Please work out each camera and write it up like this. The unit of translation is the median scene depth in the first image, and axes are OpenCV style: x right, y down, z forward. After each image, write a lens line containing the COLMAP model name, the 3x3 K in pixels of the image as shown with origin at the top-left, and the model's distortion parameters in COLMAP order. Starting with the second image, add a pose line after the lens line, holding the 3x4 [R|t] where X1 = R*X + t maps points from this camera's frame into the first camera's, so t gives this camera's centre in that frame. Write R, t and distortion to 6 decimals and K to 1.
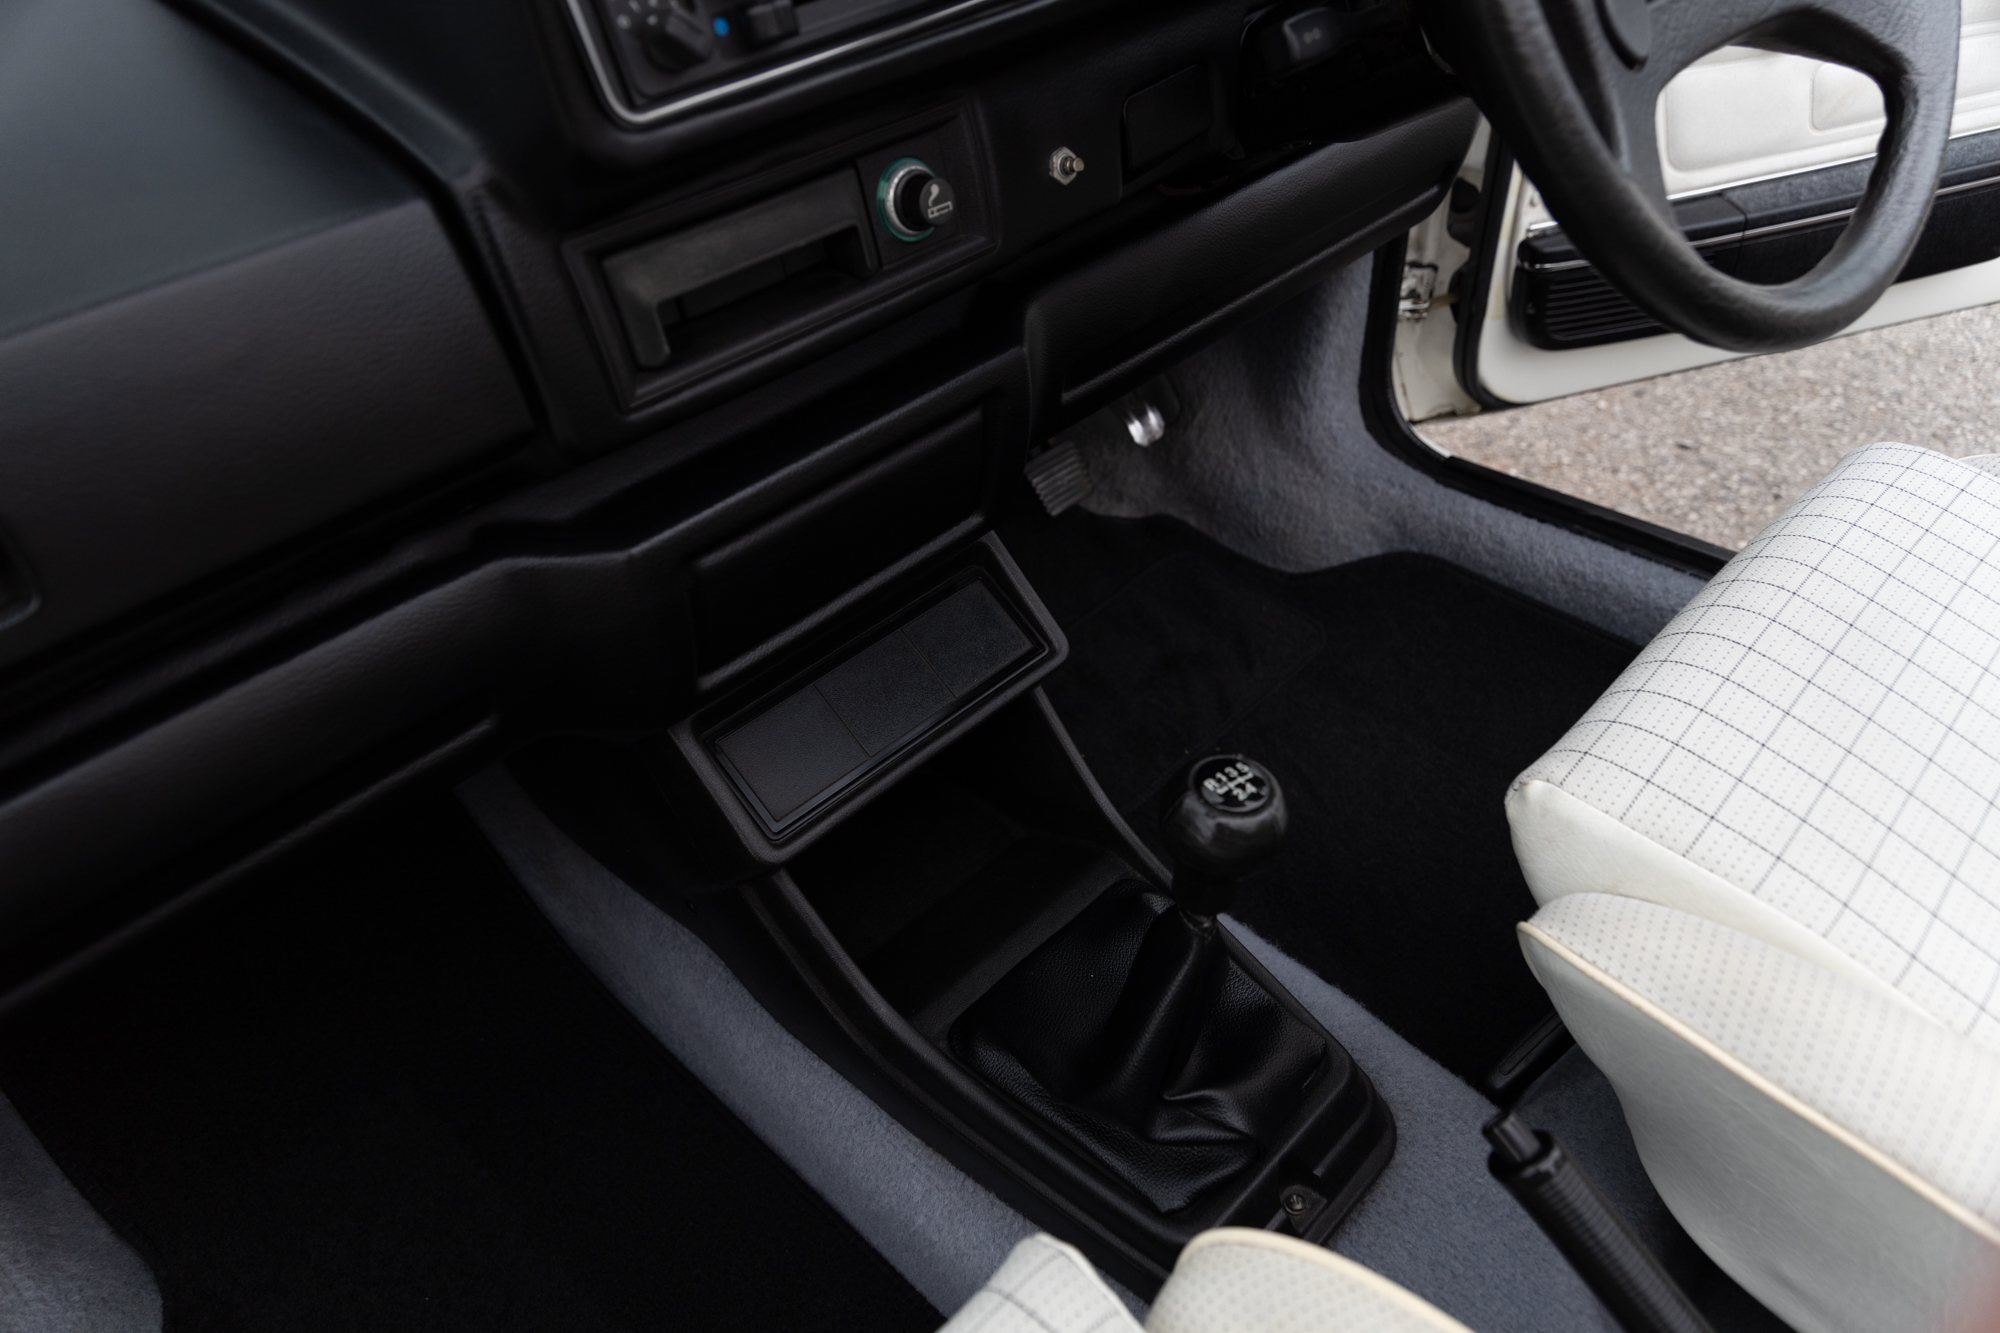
lens RADIAL K [[1307.5, 0, 937.3], [0, 1307.5, 673.4], [0, 0, 1]] dist [-0.002842, -0.001041]
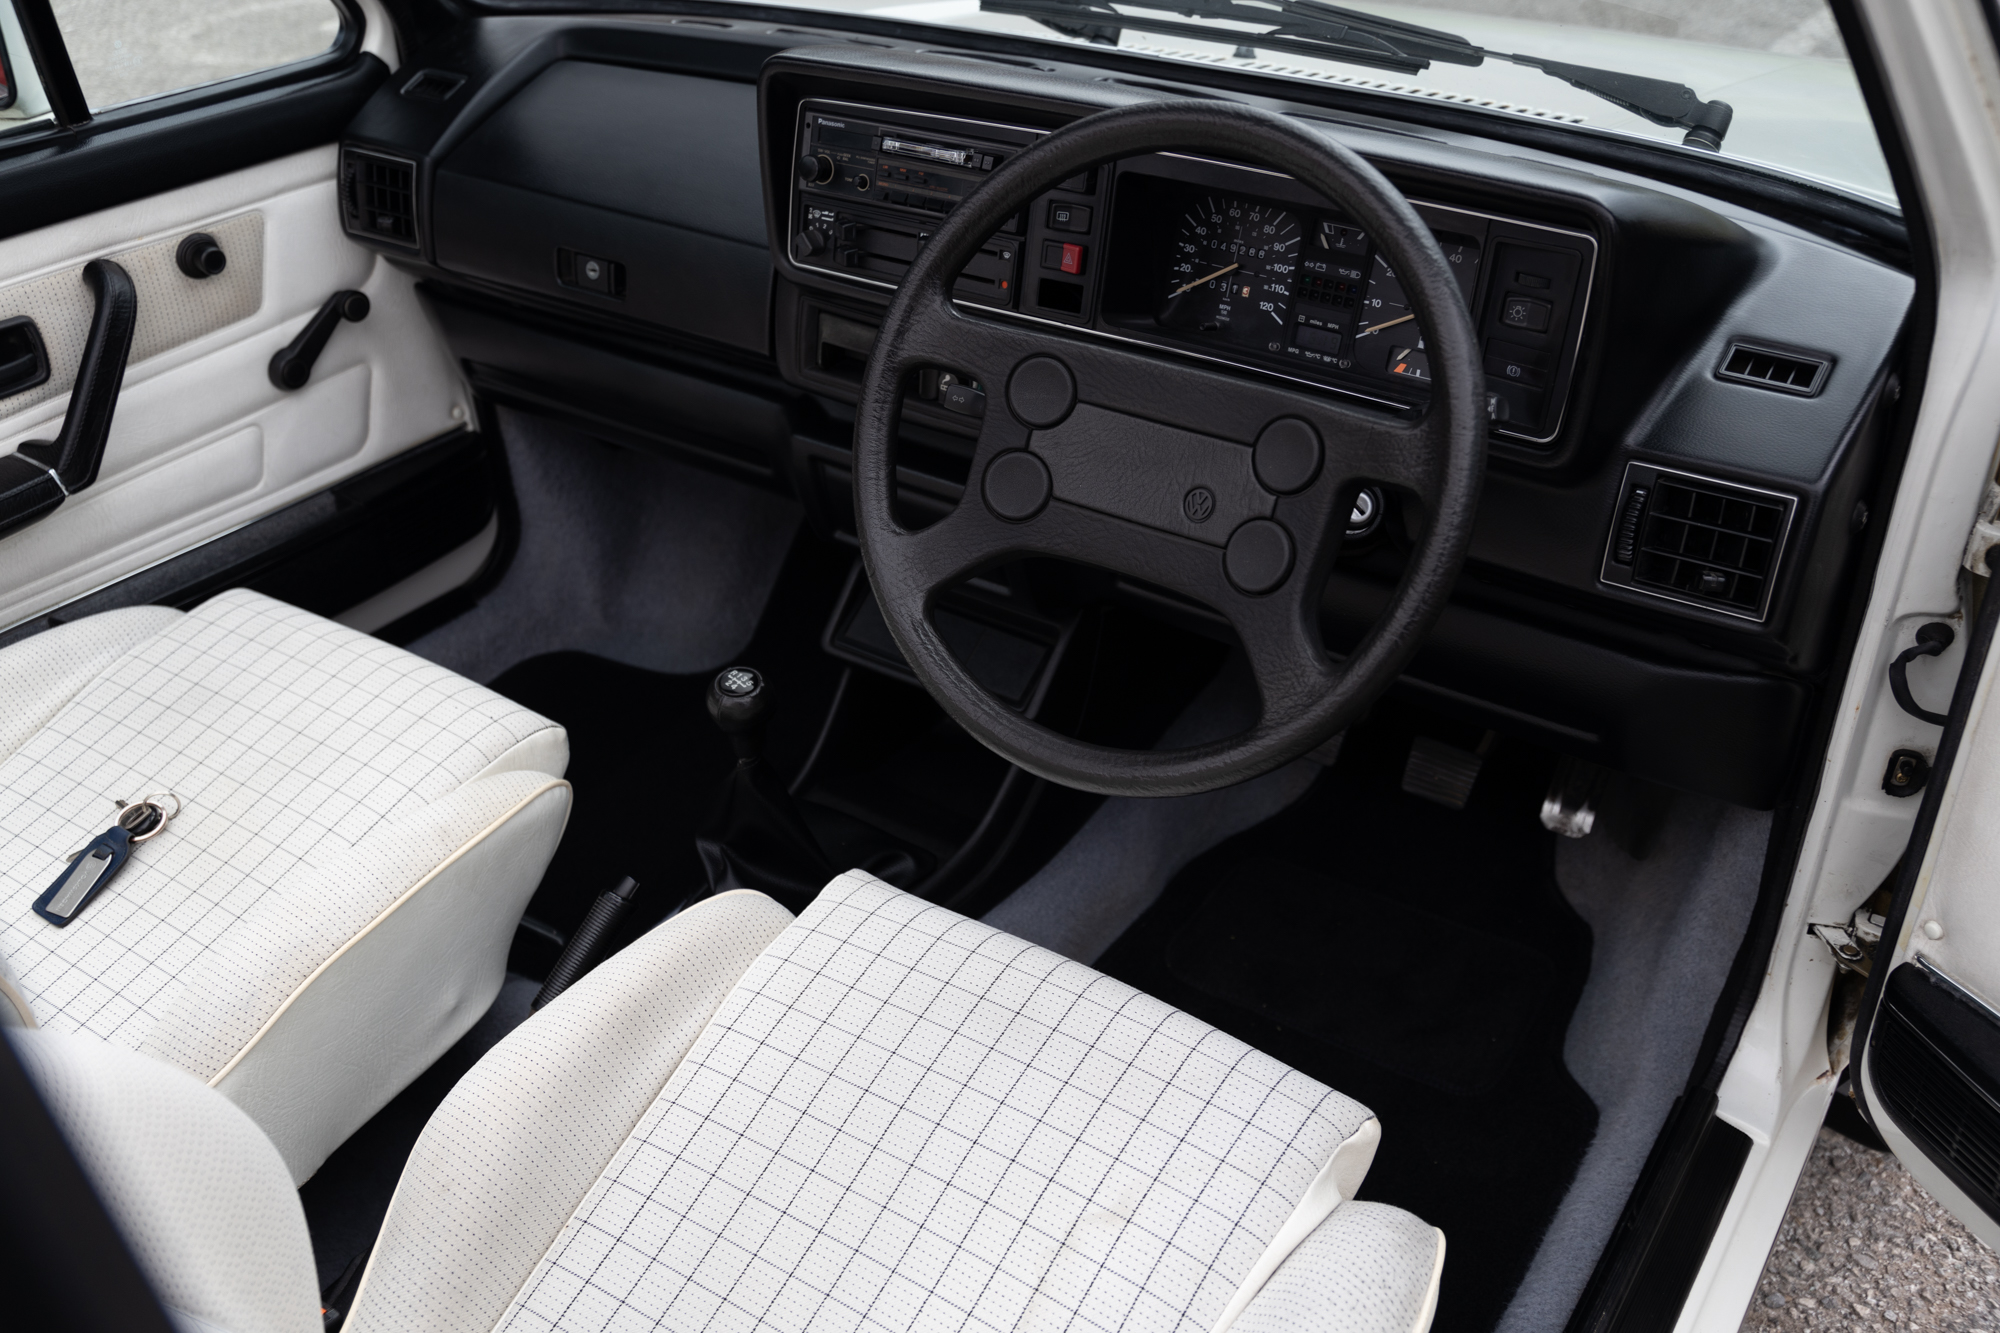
lens RADIAL K [[1777.5, 0, 1000.0], [0, 1777.5, 666.5], [0, 0, 1]] dist [-0.000176, 0.003443]
pose [[0.222499, 0.618199, -0.753873, 1.965298], [-0.622449, 0.685221, 0.378192, -1.002156], [0.750367, 0.385100, 0.537258, -0.086248]]
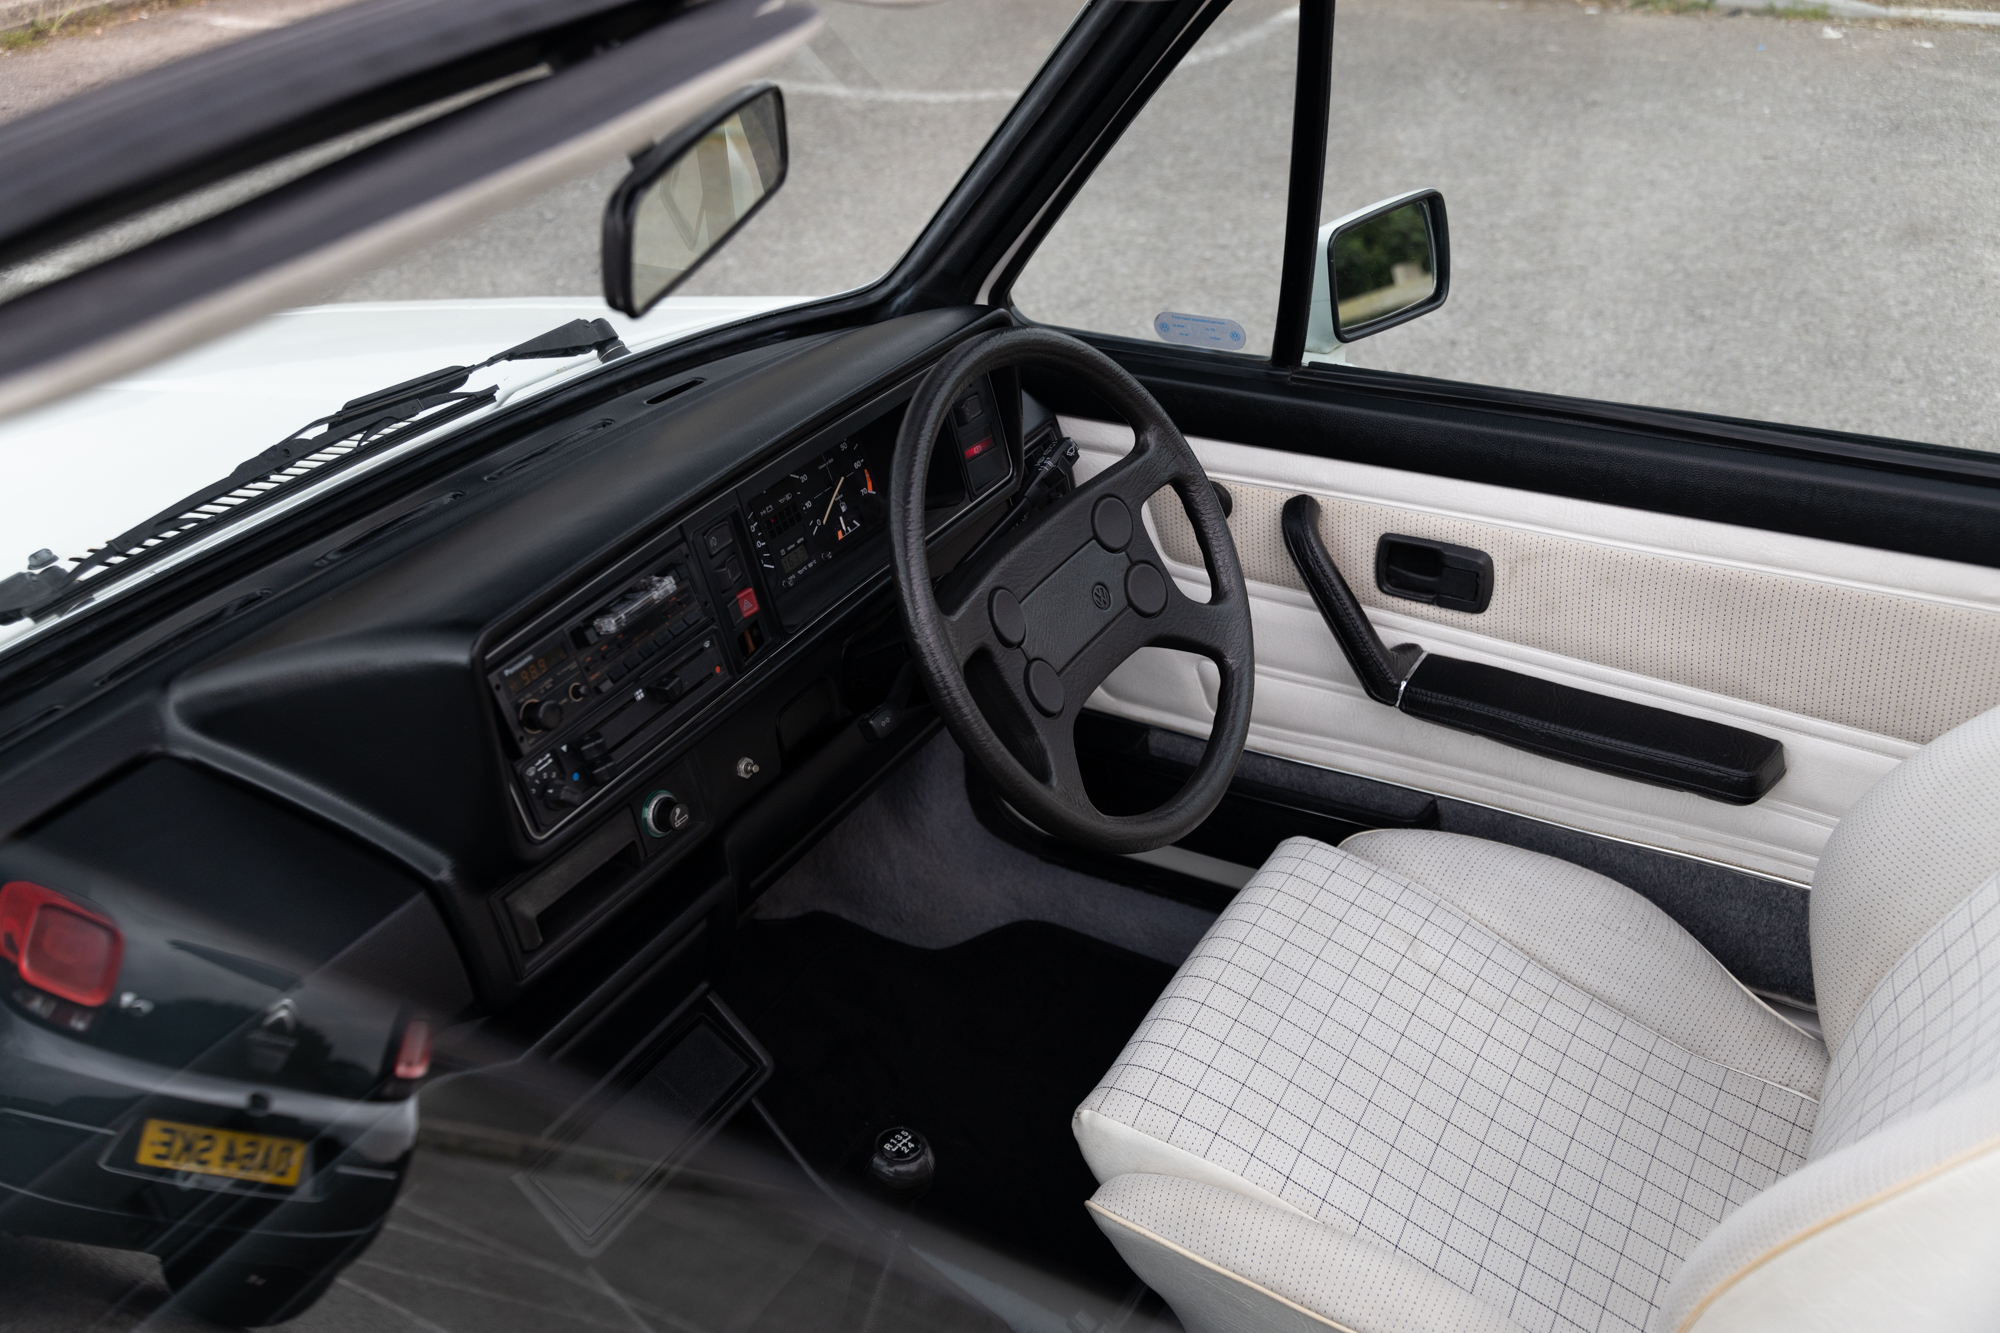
lens RADIAL K [[1845.2, 0, 1000.0], [0, 1845.2, 666.5], [0, 0, 1]] dist [-0.005015, -0.001036]
pose [[0.952994, -0.094862, 0.287757, -0.255348], [0.146361, 0.975698, -0.163069, -0.100904], [-0.265295, 0.197520, 0.943718, -1.288511]]
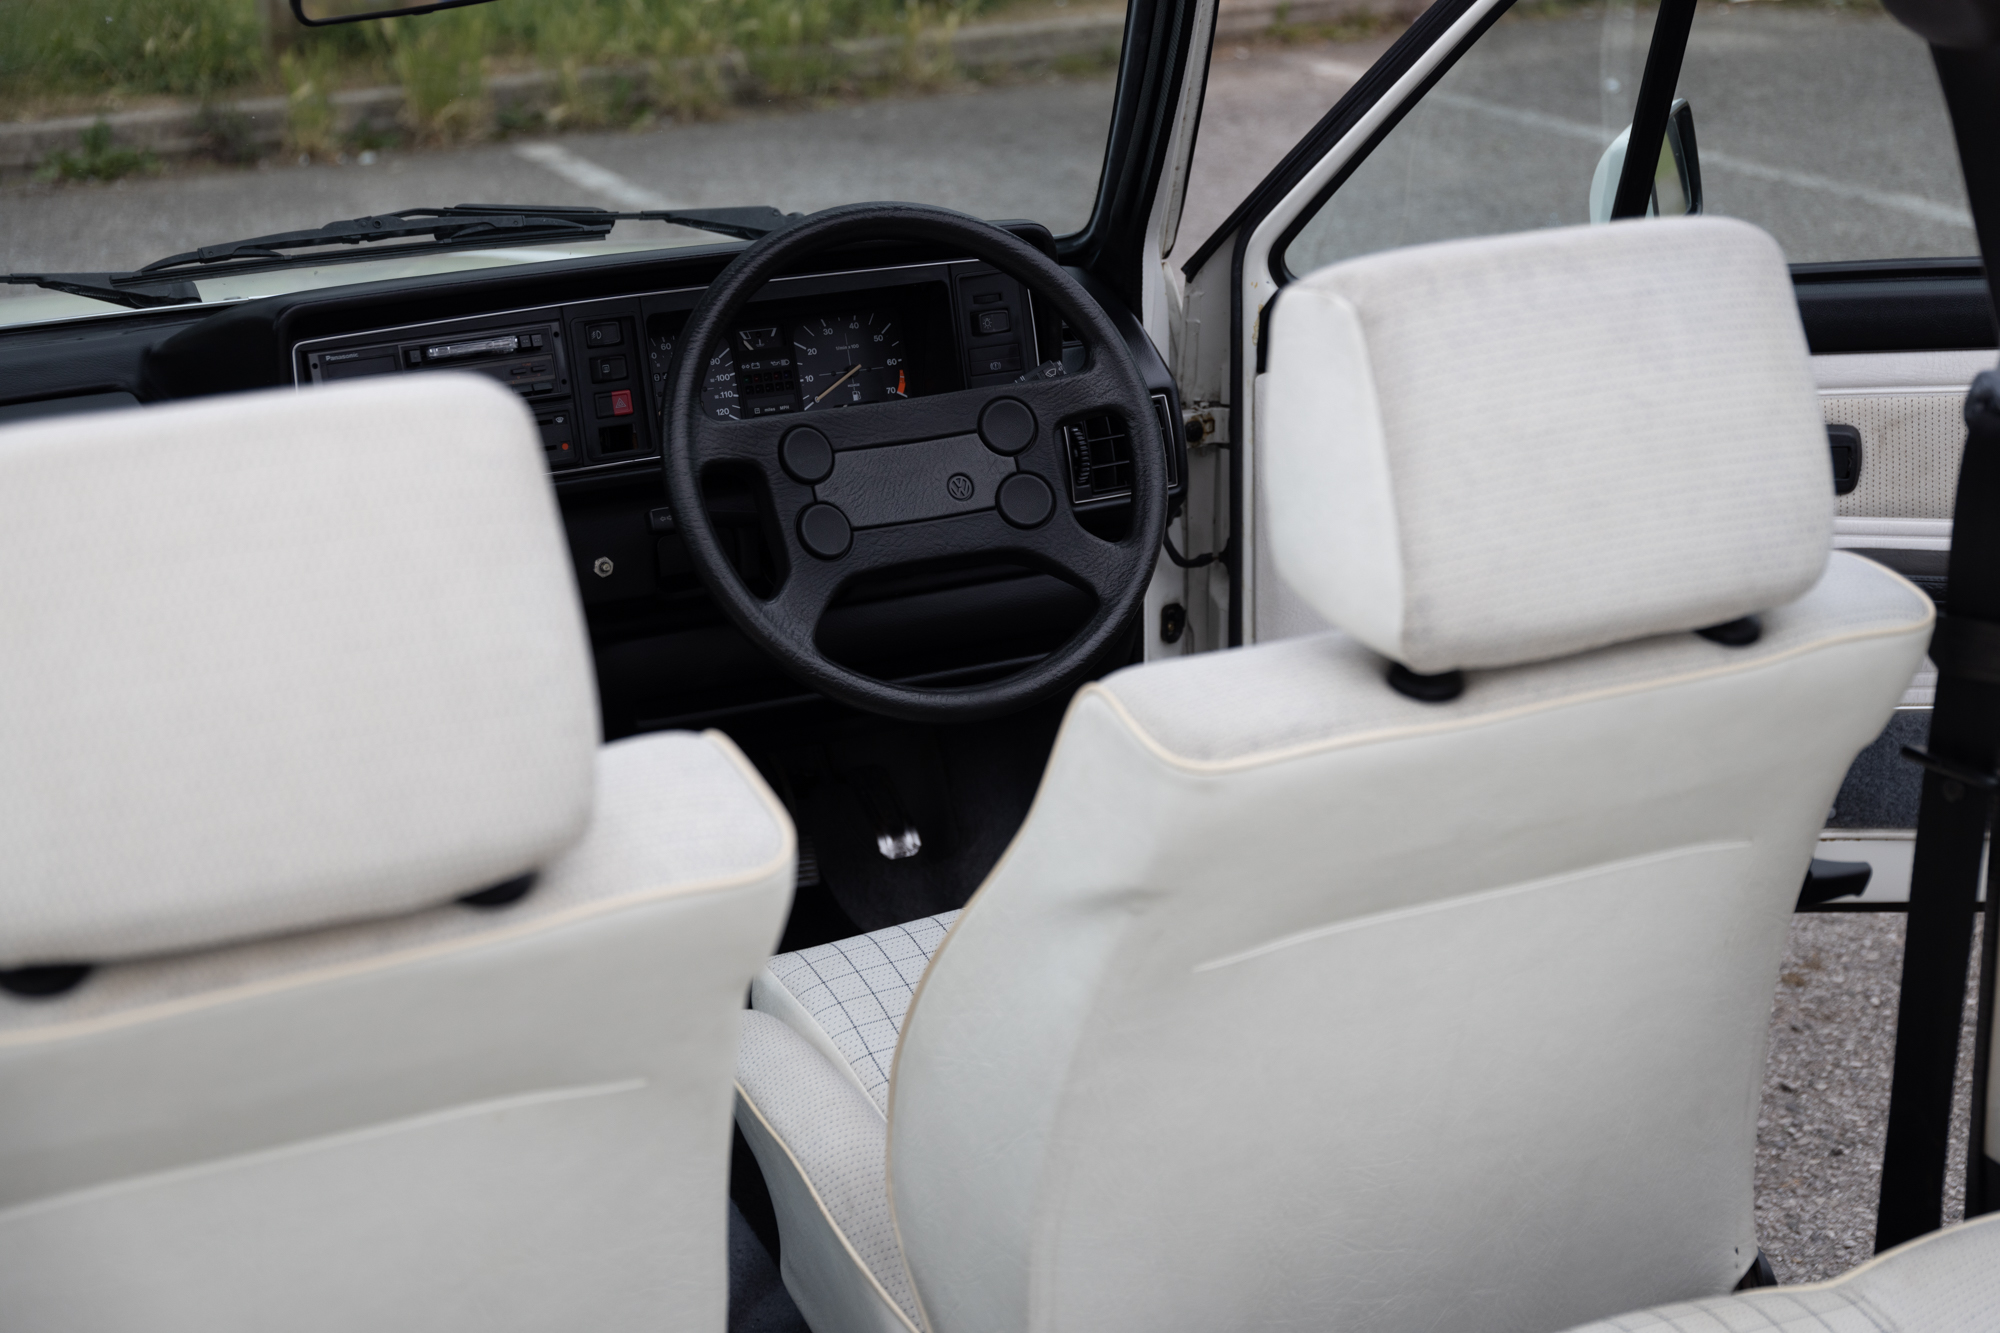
lens RADIAL K [[3290.0, 0, 1000.0], [0, 3290.0, 666.5], [0, 0, 1]] dist [-0.008571, 0.018747]
pose [[0.954285, 0.175924, -0.241642, 1.694862], [-0.248558, 0.916085, -0.314655, 0.969639], [0.166009, 0.360333, 0.917933, -2.860409]]
